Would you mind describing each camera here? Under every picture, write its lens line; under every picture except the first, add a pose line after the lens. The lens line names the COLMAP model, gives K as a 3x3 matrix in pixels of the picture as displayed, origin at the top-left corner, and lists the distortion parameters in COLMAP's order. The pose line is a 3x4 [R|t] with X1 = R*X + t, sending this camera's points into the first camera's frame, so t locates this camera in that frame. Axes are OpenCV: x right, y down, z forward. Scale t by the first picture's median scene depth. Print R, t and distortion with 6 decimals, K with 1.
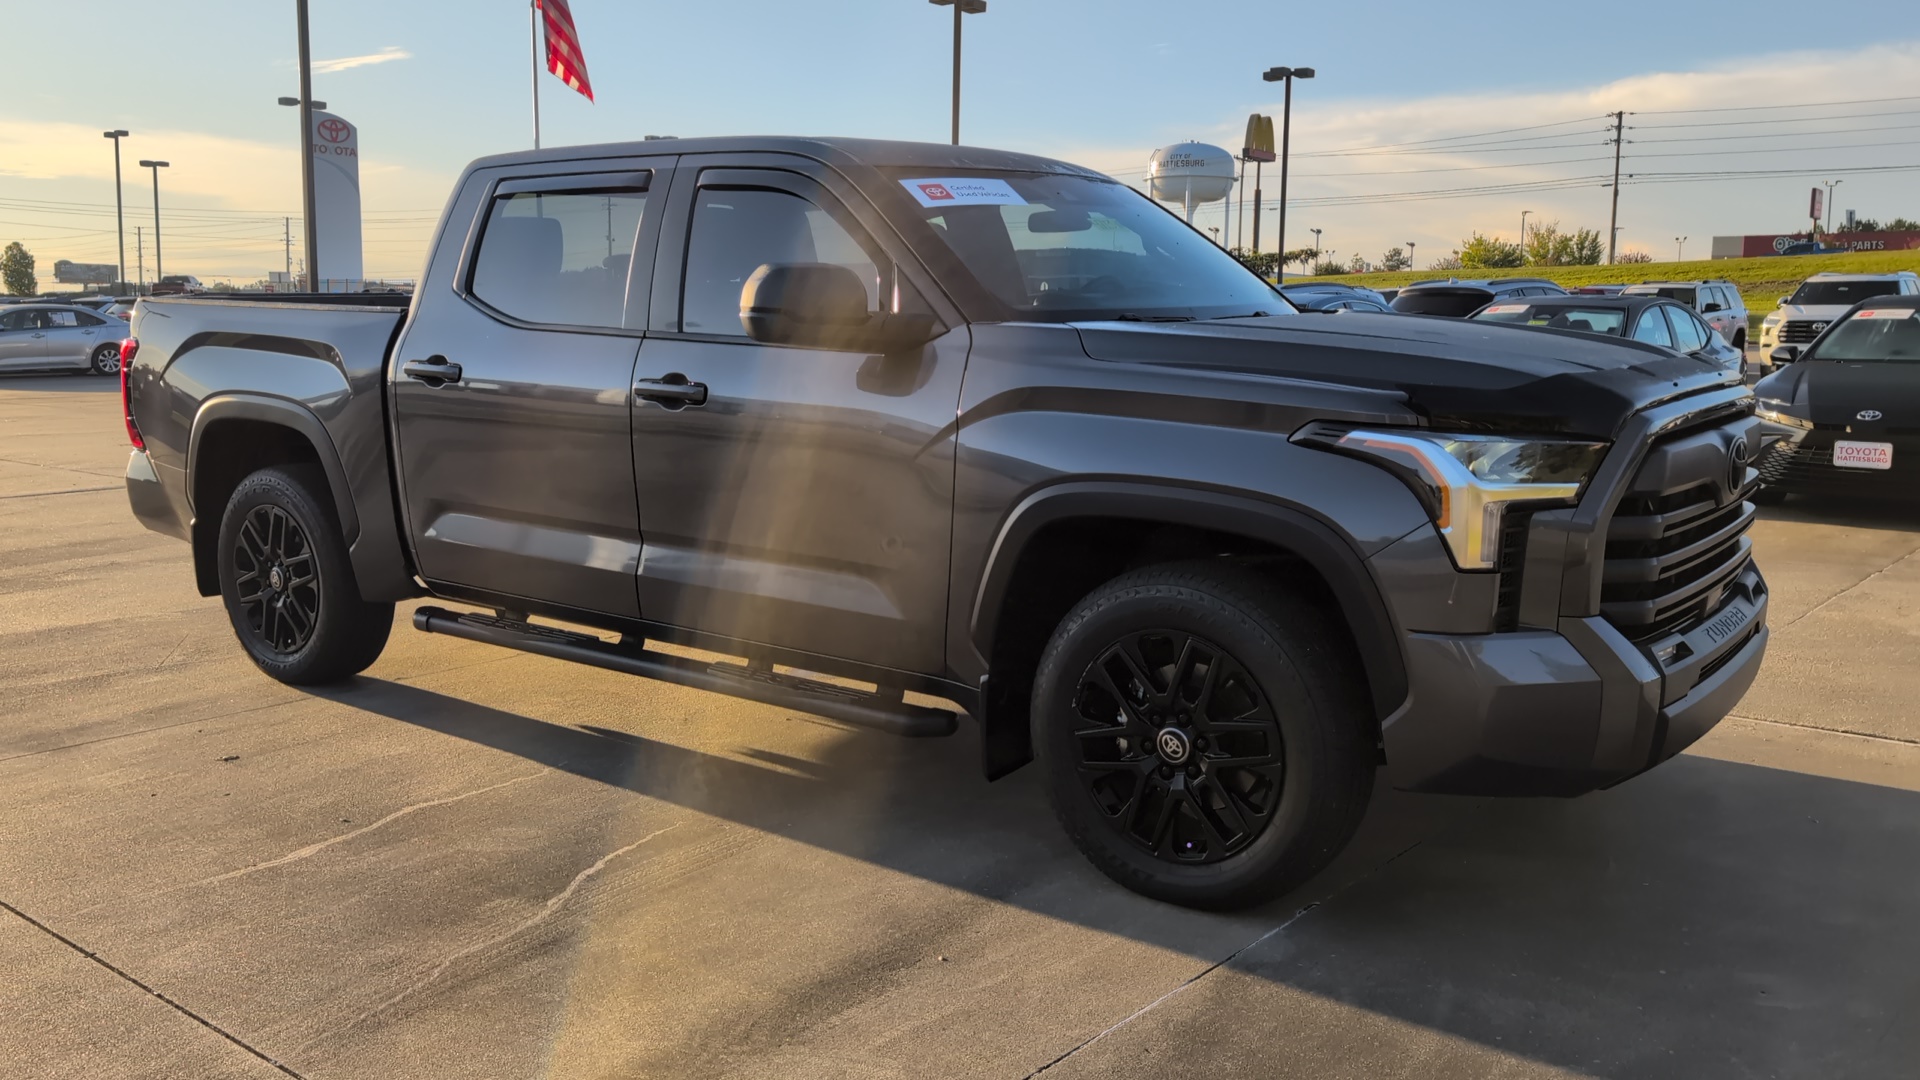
lens RADIAL K [[1614.5, 0, 955.3], [0, 1614.5, 547.8], [0, 0, 1]] dist [0.030000, -0.026662]
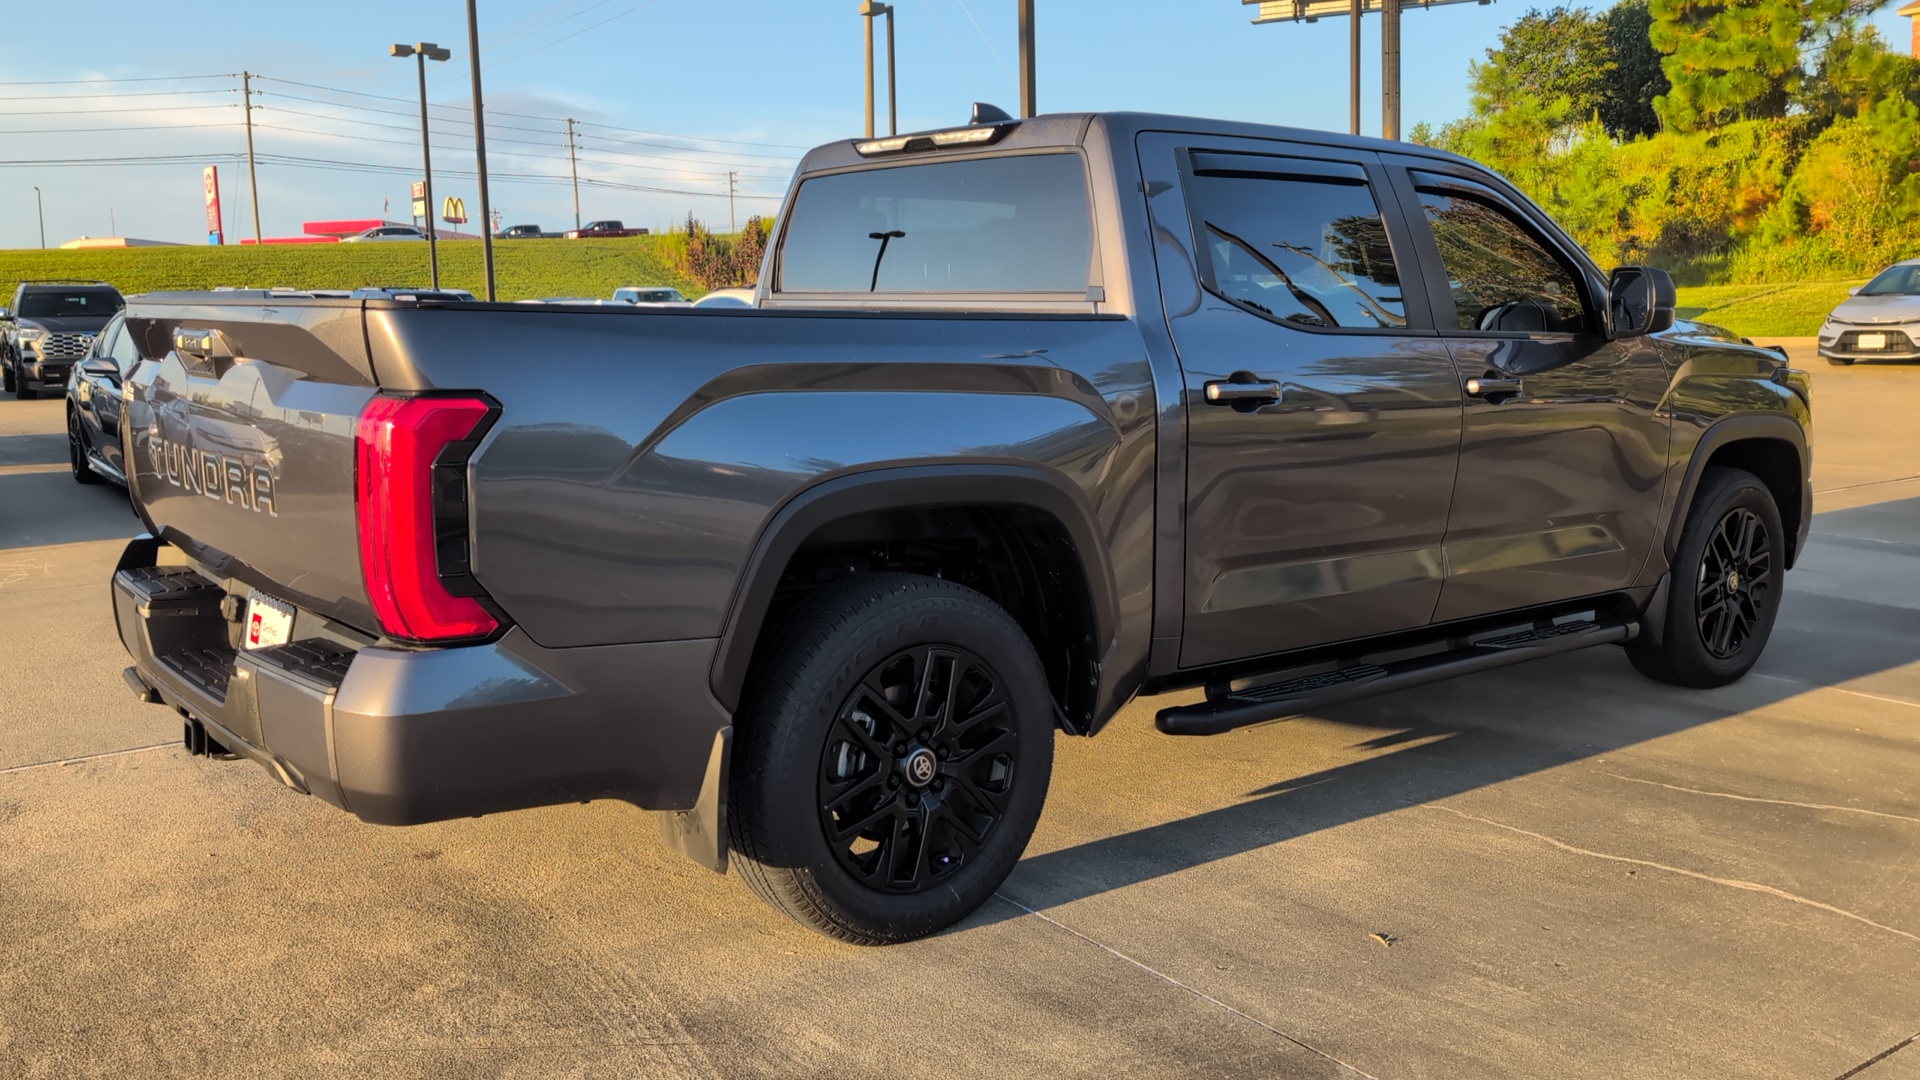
lens RADIAL K [[1614.5, 0, 958.0], [0, 1614.5, 539.4], [0, 0, 1]] dist [0.030000, -0.026662]
pose [[0.313717, -0.141008, 0.938988, -1.157828], [0.213925, 0.973983, 0.074791, -0.124643], [-0.925104, 0.177410, 0.335720, 0.942178]]
